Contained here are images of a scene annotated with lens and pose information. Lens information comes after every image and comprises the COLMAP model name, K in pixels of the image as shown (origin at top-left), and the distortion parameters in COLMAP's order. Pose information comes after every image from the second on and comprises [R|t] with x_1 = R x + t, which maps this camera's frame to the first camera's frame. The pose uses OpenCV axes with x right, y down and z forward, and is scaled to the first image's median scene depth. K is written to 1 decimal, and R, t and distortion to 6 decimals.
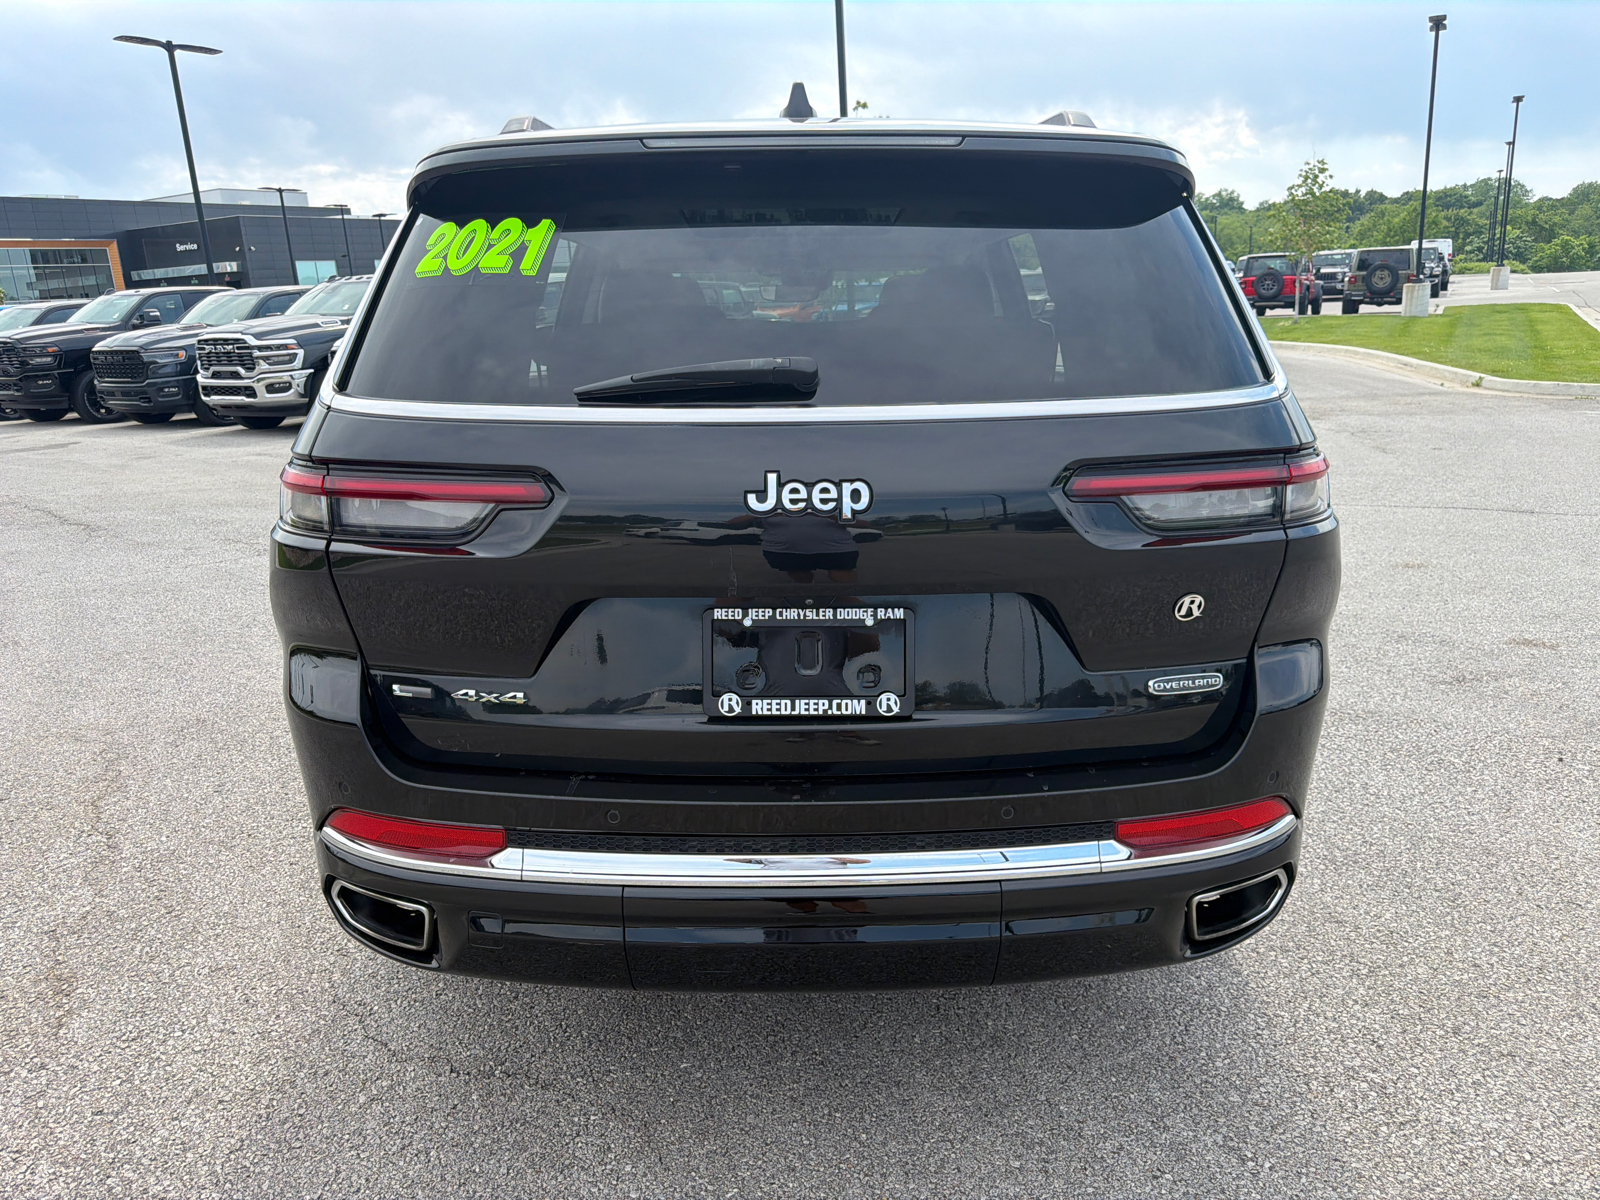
lens RADIAL K [[1170.2, 0, 800.0], [0, 1170.2, 600.0], [0, 0, 1]] dist [0.043678, -0.038048]
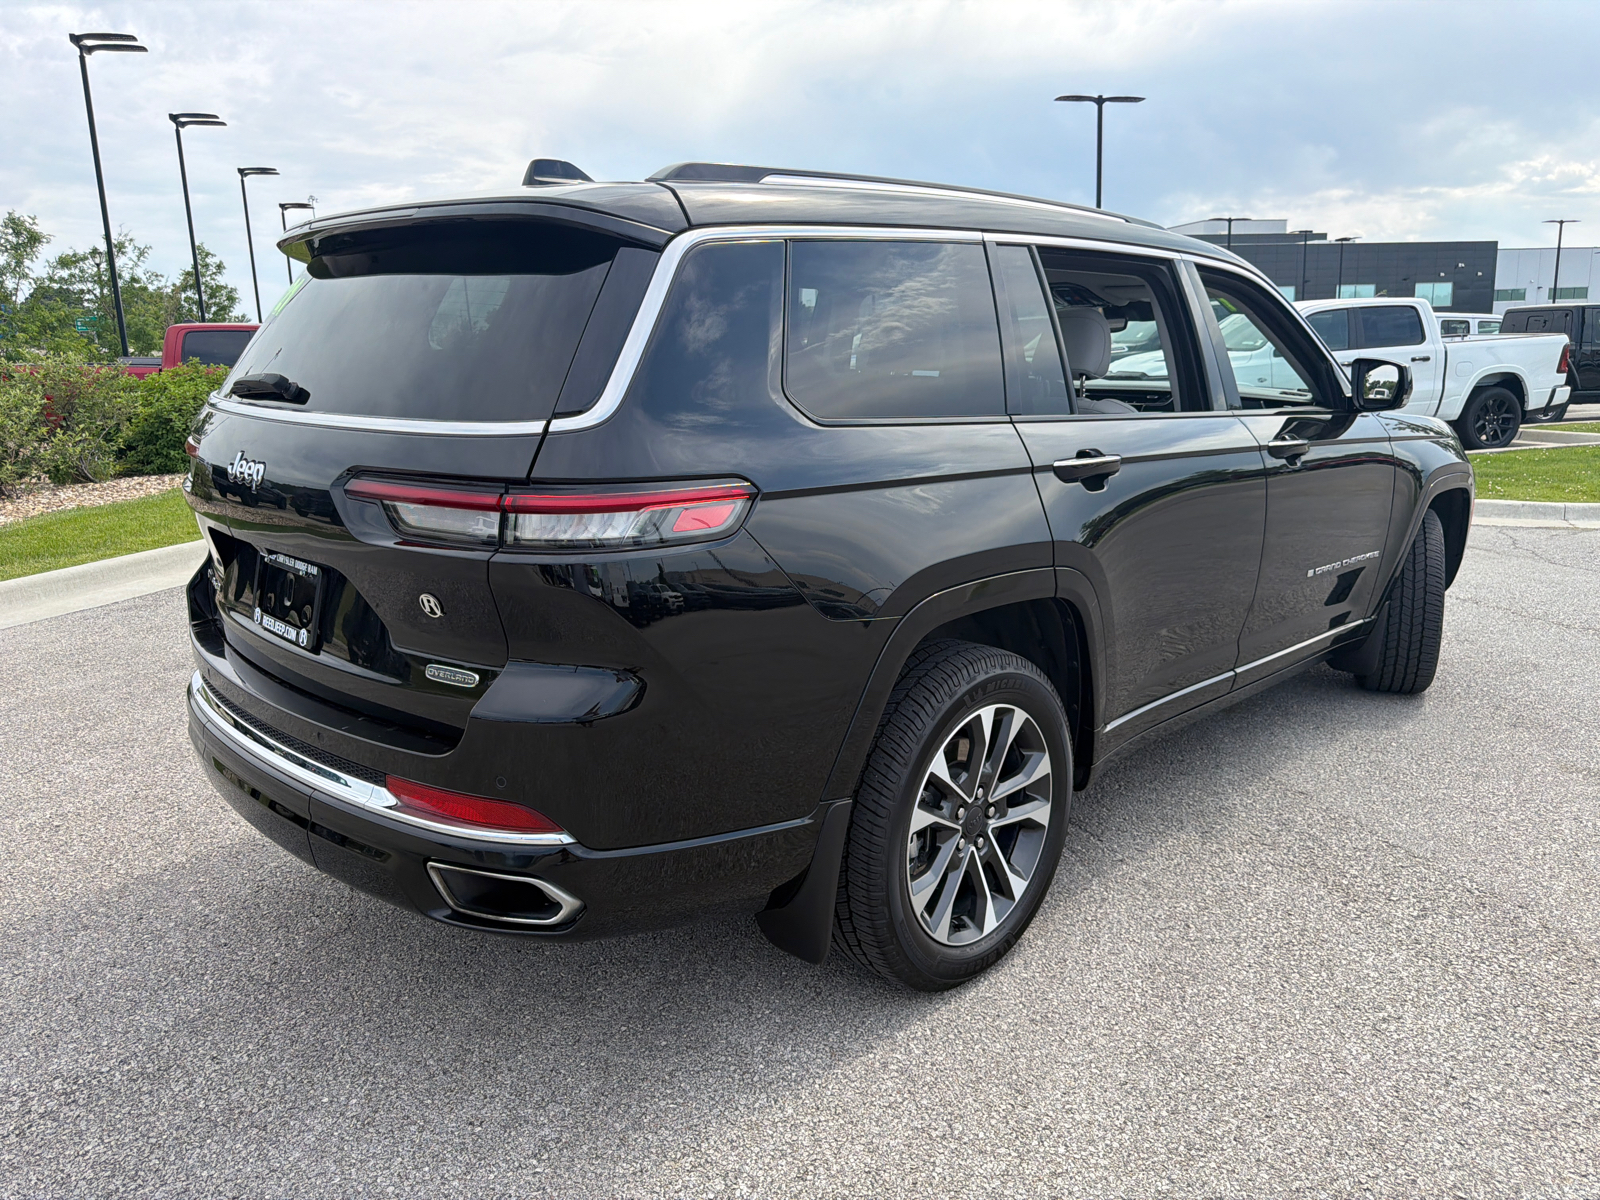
lens RADIAL K [[1170.2, 0, 800.0], [0, 1170.2, 600.0], [0, 0, 1]] dist [0.043678, -0.038048]
pose [[0.694356, 0.181337, -0.696409, 0.134465], [-0.194883, 0.978953, 0.060600, -0.013510], [0.692741, 0.093640, 0.715082, 0.042059]]
